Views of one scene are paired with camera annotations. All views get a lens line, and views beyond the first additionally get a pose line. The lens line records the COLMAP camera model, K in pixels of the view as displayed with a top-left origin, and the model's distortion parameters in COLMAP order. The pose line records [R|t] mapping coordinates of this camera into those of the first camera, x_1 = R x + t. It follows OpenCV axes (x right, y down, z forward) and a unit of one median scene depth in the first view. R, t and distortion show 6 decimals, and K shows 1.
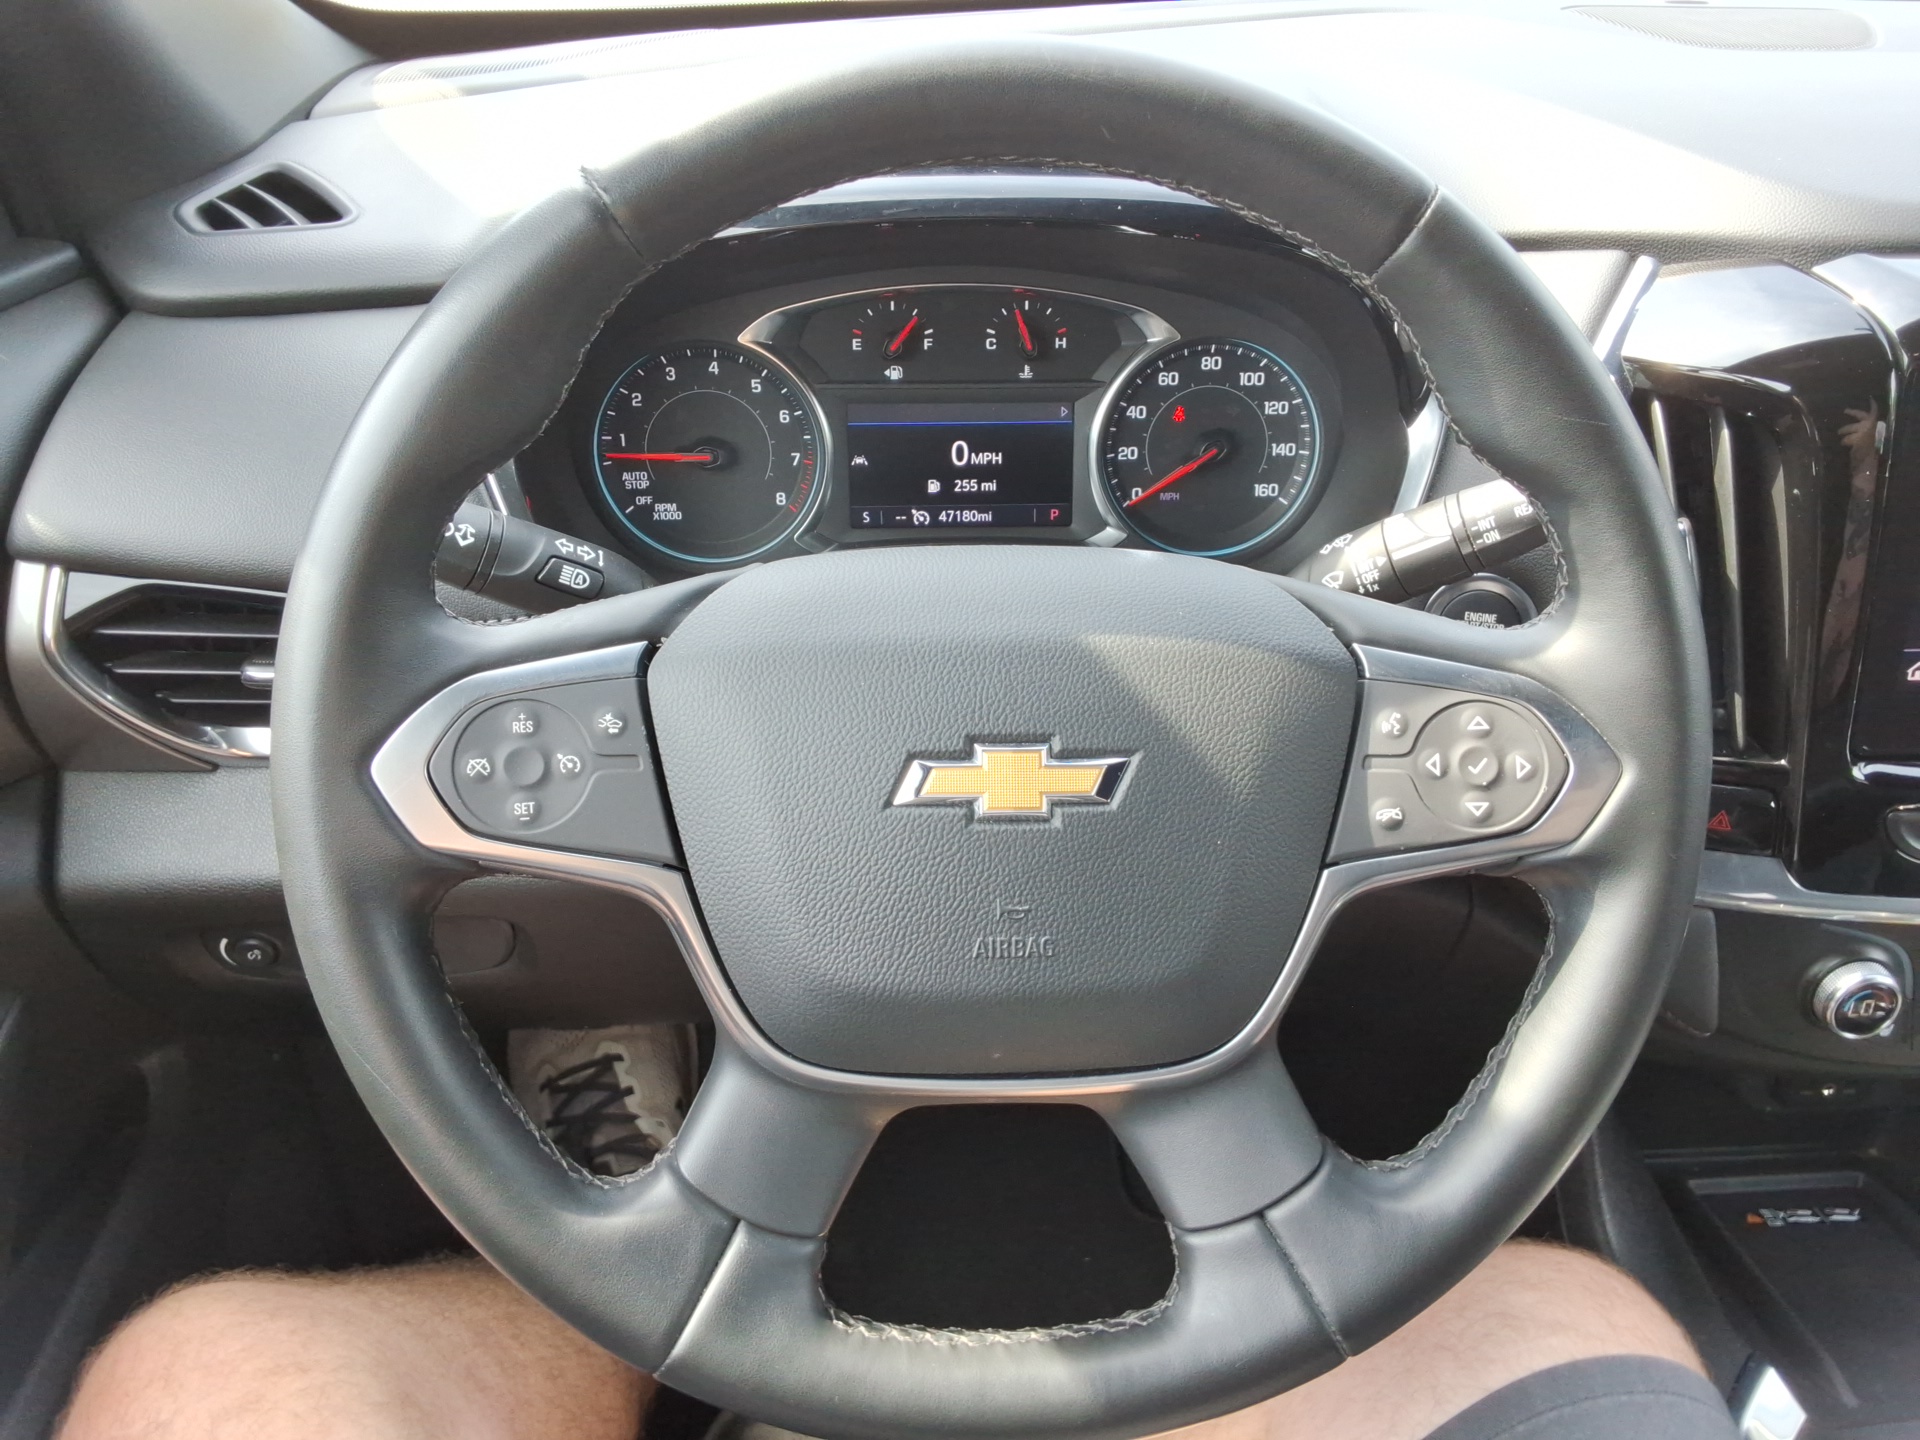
lens RADIAL K [[1545.5, 0, 993.8], [0, 1545.5, 701.8], [0, 0, 1]] dist [0.106066, -0.164277]
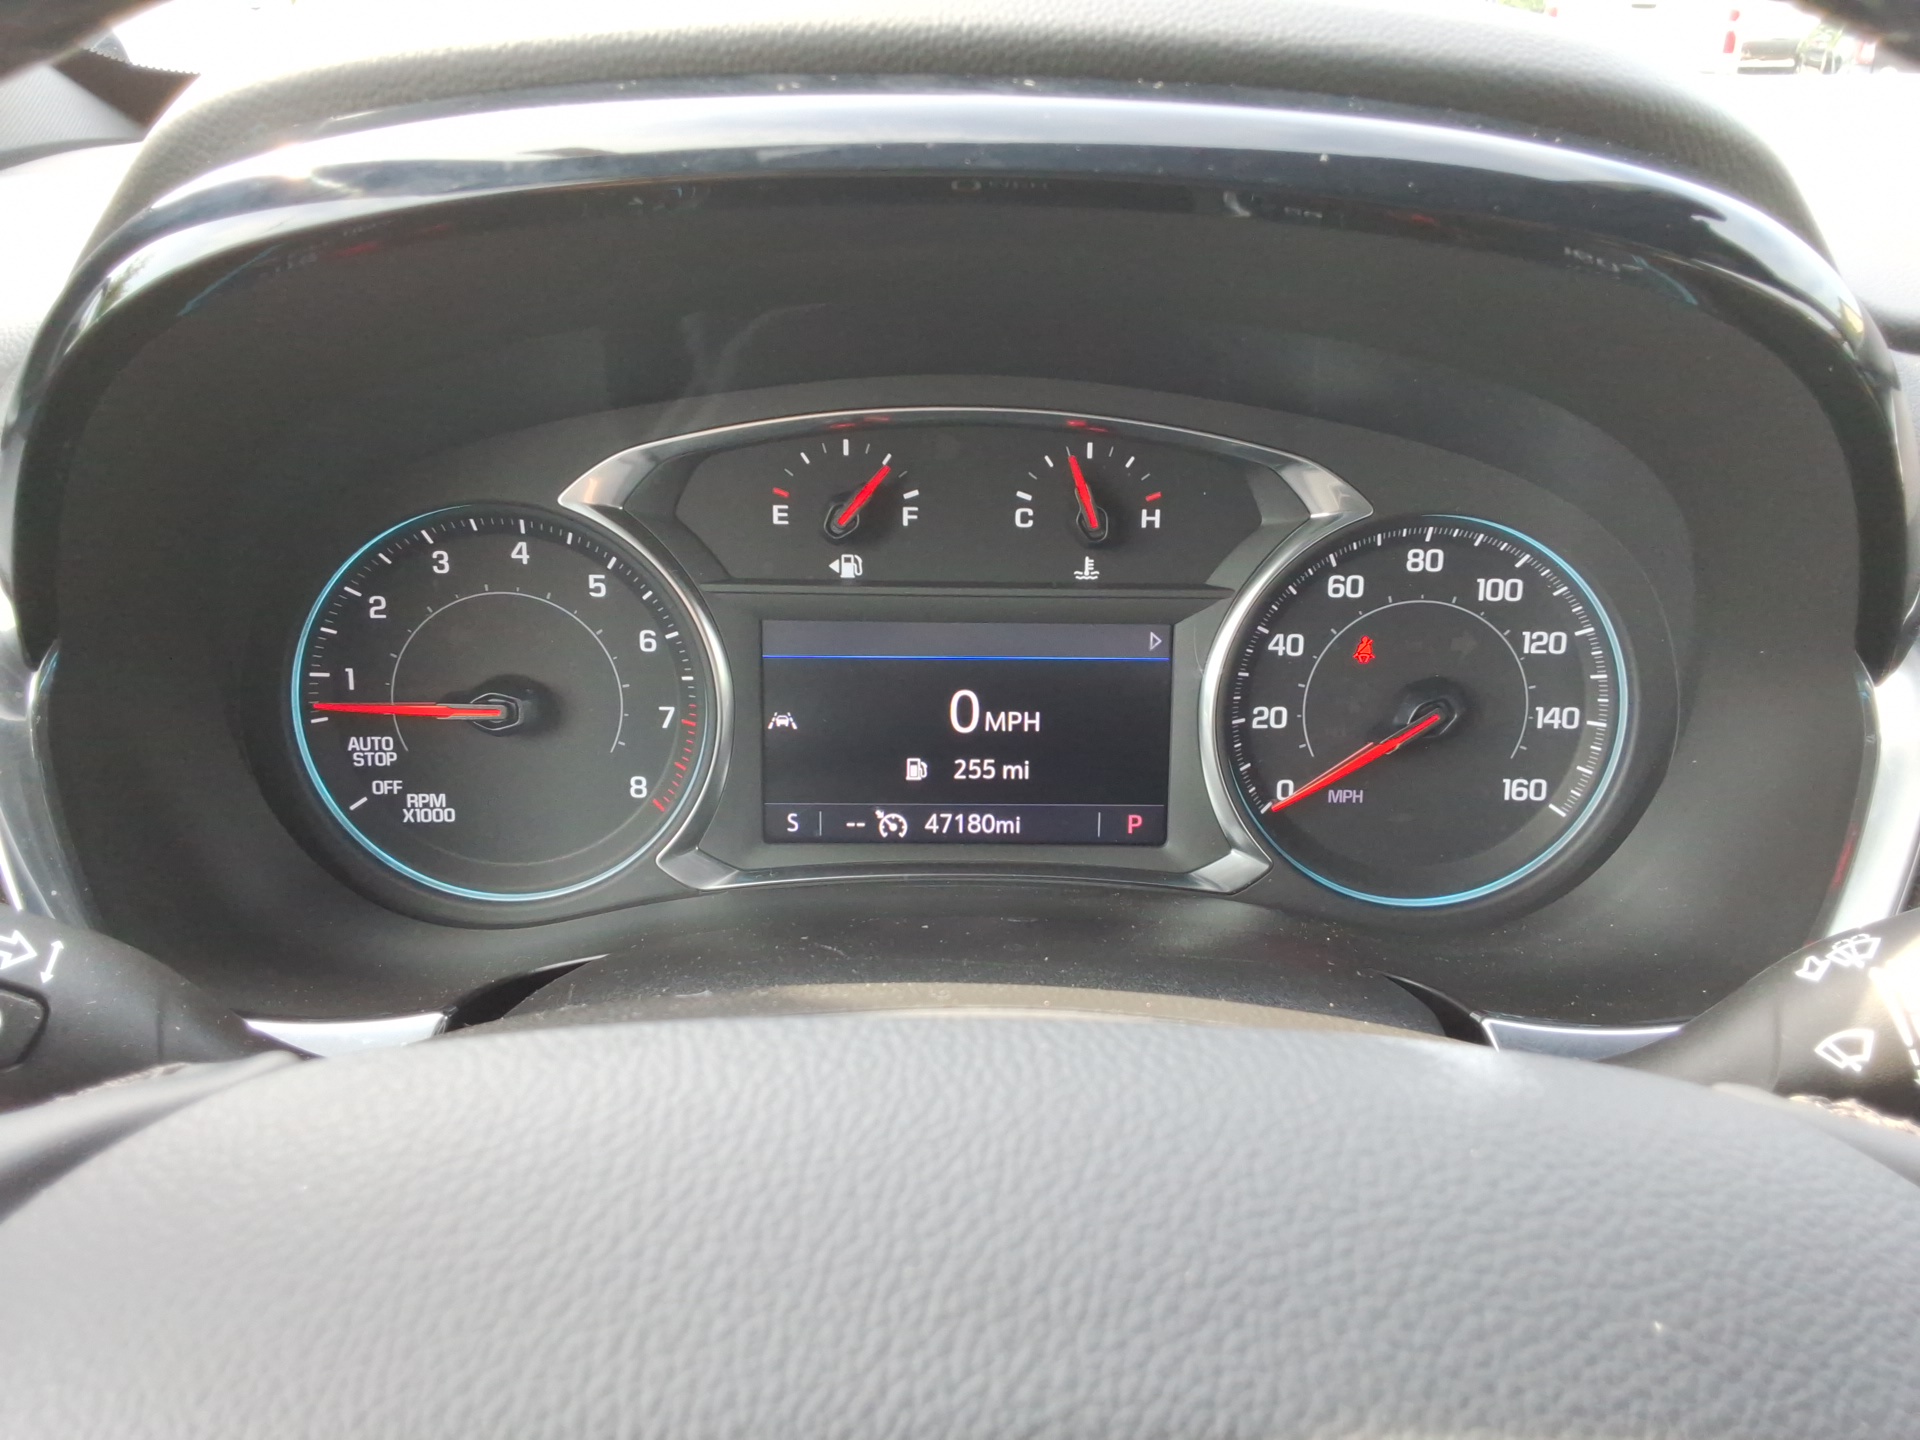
lens RADIAL K [[1545.5, 0, 989.6], [0, 1545.5, 669.8], [0, 0, 1]] dist [0.106066, -0.164277]
pose [[0.999198, 0.018475, -0.035511, 0.006361], [-0.024412, 0.984304, -0.174786, -0.079156], [0.031725, 0.175513, 0.983966, 0.457385]]
